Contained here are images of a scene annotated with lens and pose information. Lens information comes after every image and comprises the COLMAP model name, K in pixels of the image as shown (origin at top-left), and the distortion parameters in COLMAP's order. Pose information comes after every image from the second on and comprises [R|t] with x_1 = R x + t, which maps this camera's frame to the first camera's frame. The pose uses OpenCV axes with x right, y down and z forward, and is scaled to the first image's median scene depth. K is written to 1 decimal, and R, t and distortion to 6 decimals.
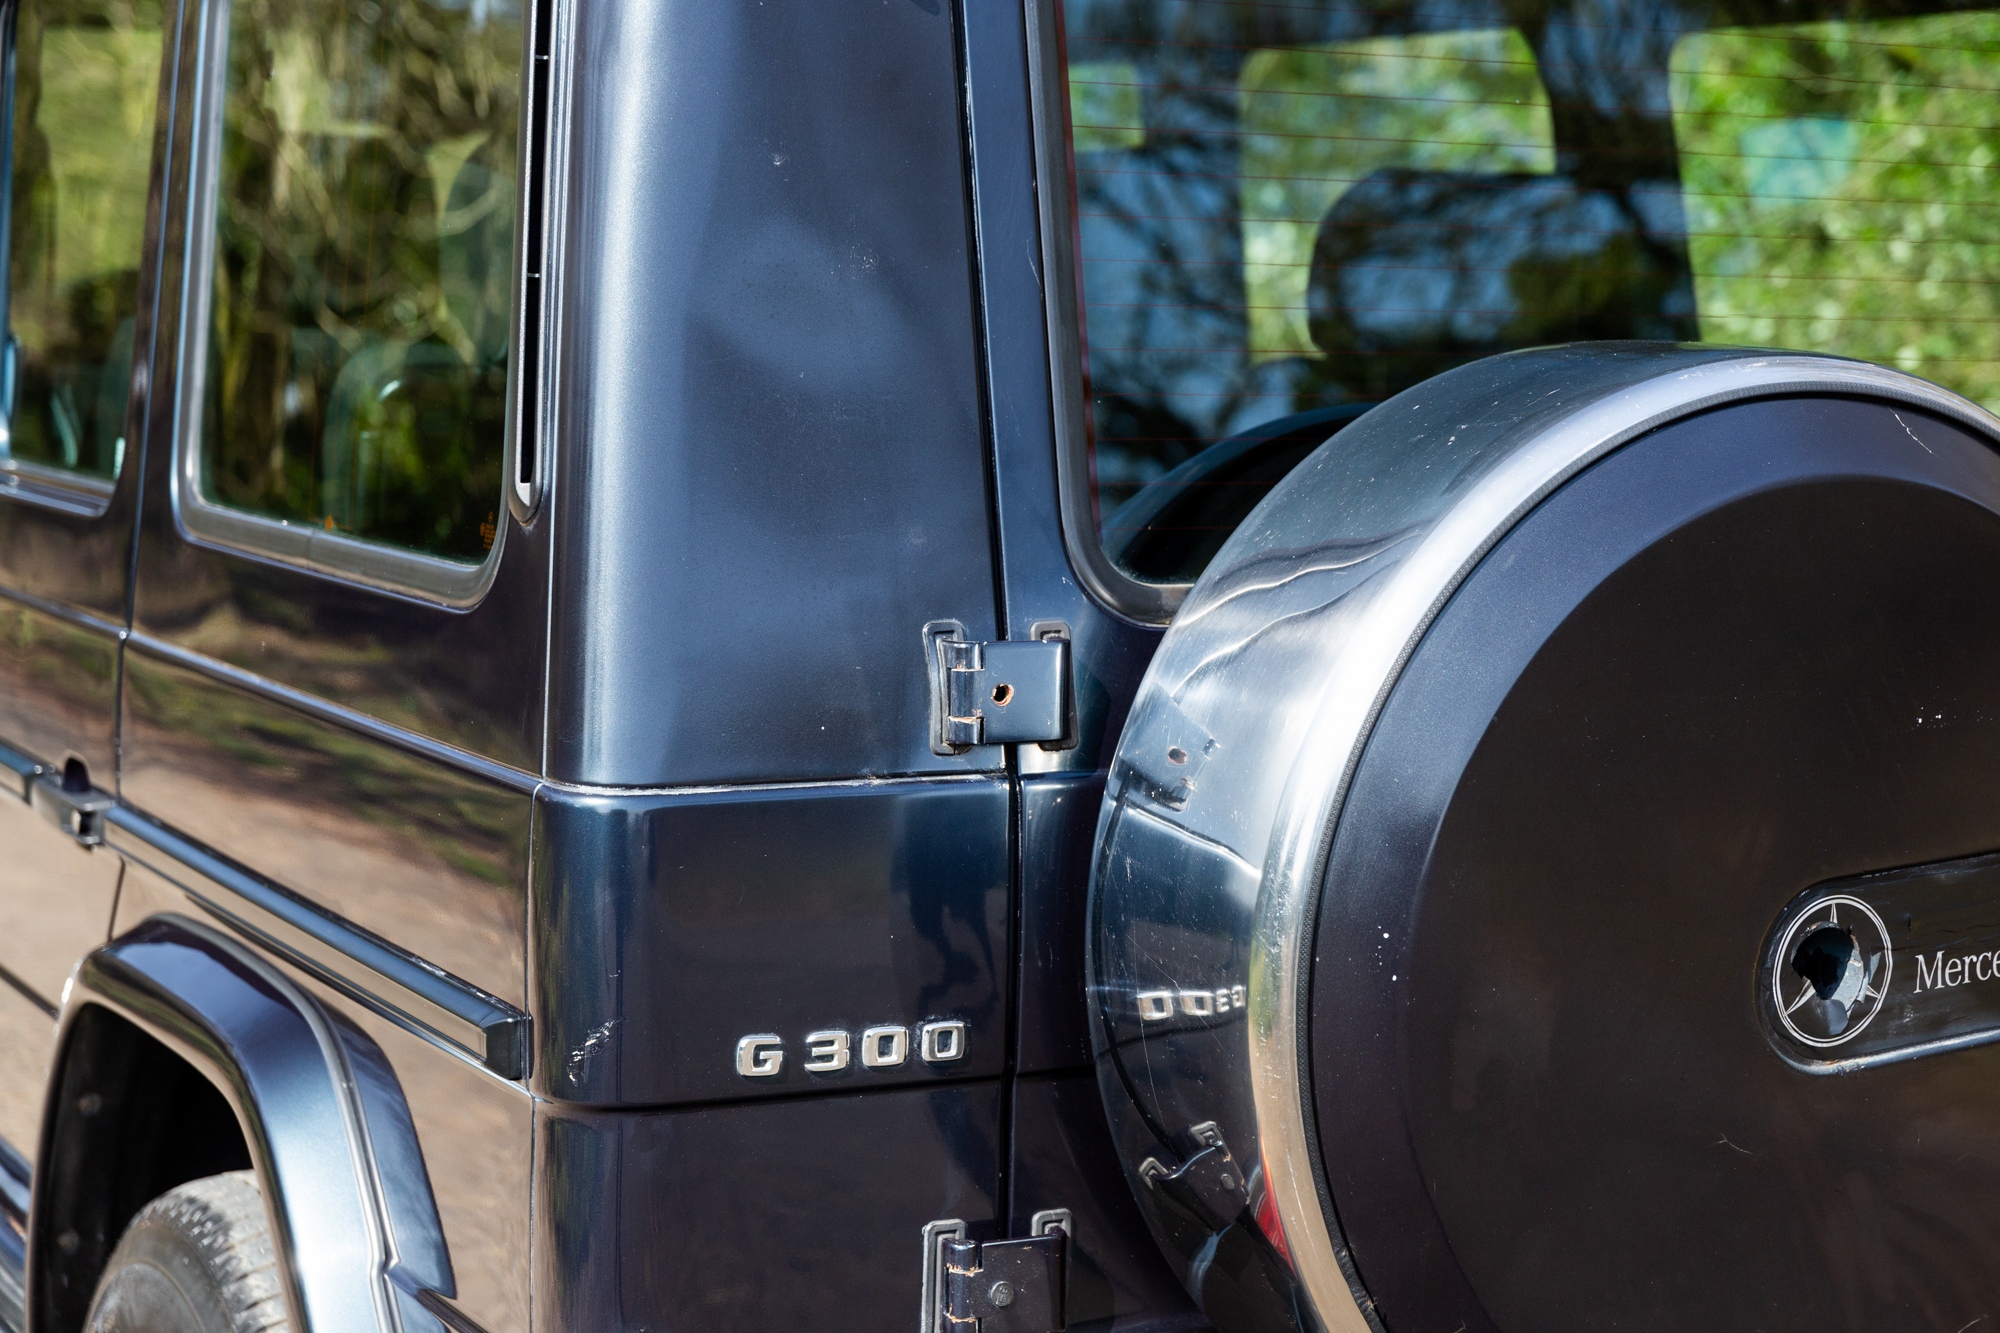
lens RADIAL K [[3741.7, 0, 999.6], [0, 3741.7, 661.1], [0, 0, 1]] dist [-0.012332, 0.128165]
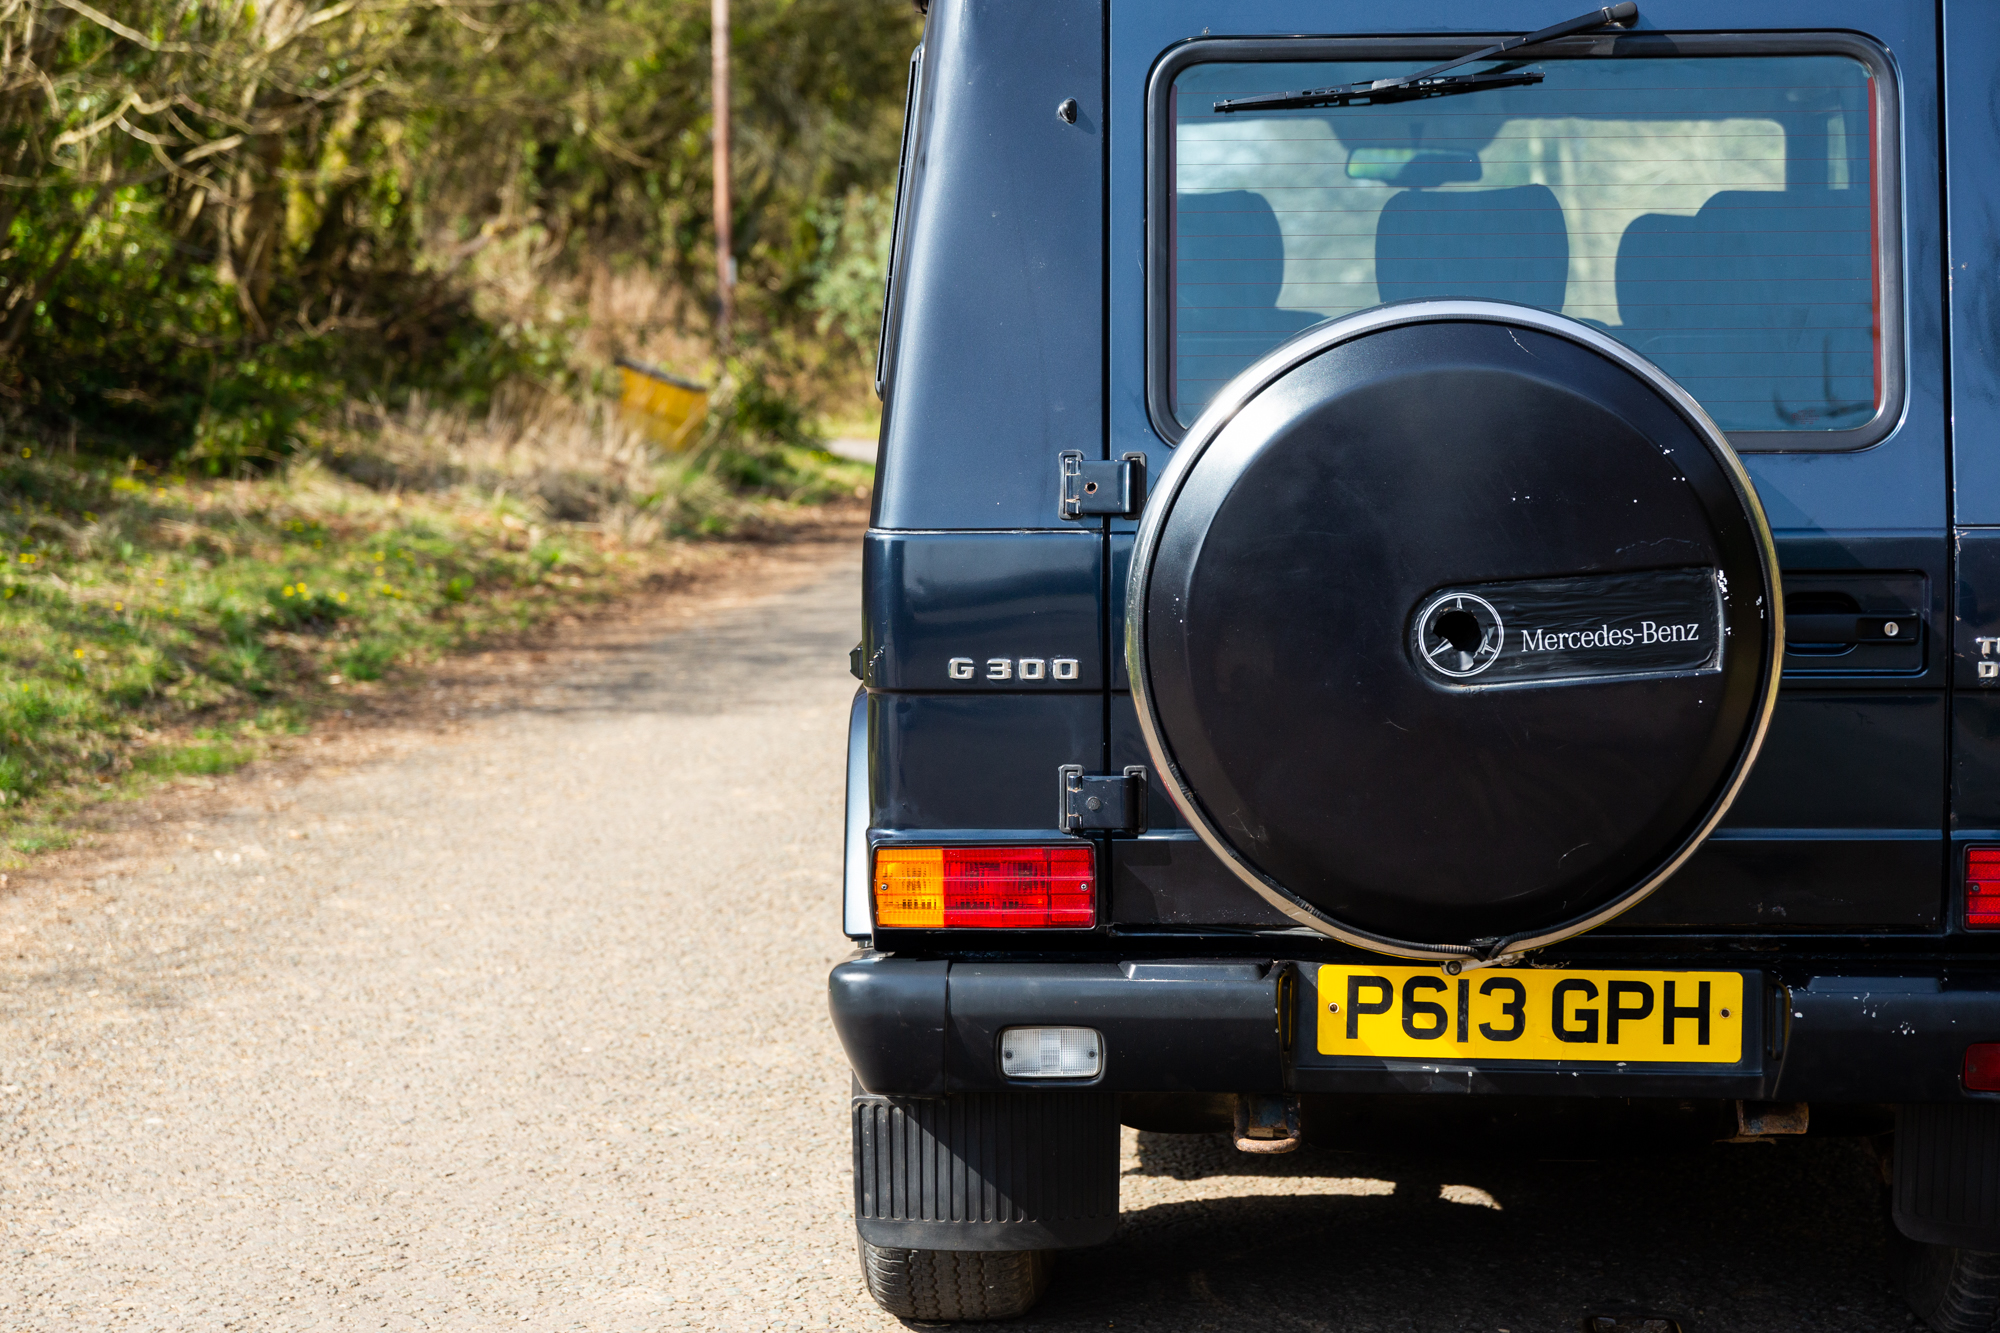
lens RADIAL K [[3908.9, 0, 999.7], [0, 3908.9, 673.9], [0, 0, 1]] dist [-0.008482, 0.083428]
pose [[0.859415, 0.023256, -0.510750, 0.992282], [-0.026733, 0.999642, 0.000534, 0.105318], [0.510580, 0.013196, 0.859729, -0.749715]]
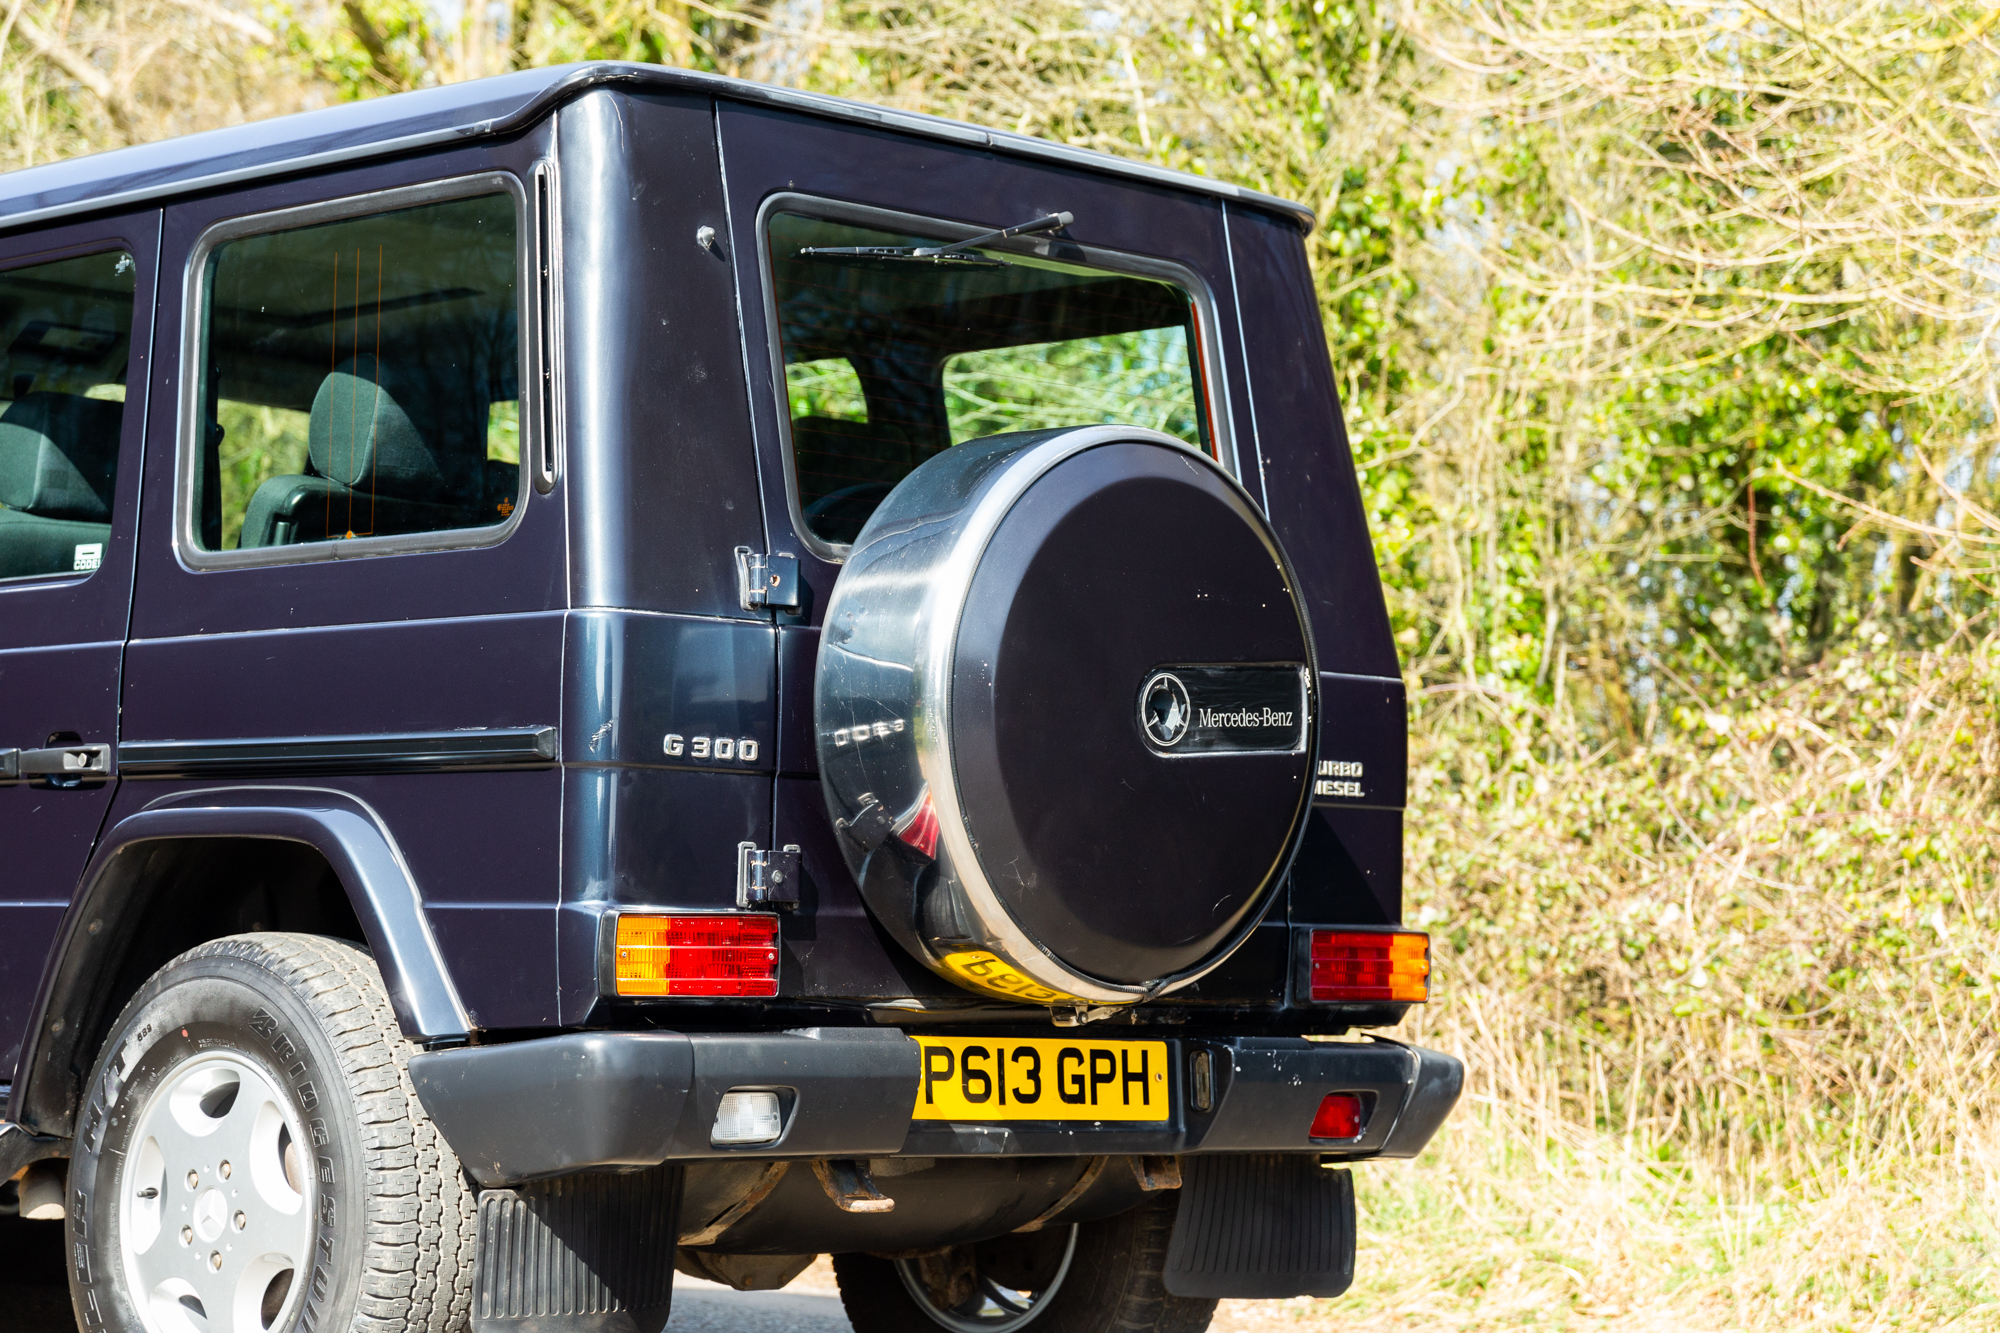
lens RADIAL K [[4297.4, 0, 965.6], [0, 4297.4, 674.8], [0, 0, 1]] dist [0.008499, -0.014576]
pose [[0.955721, 0.014230, 0.293931, -0.595987], [0.033702, 0.986965, -0.157364, 0.437633], [-0.292339, 0.160302, 0.942784, -1.255306]]
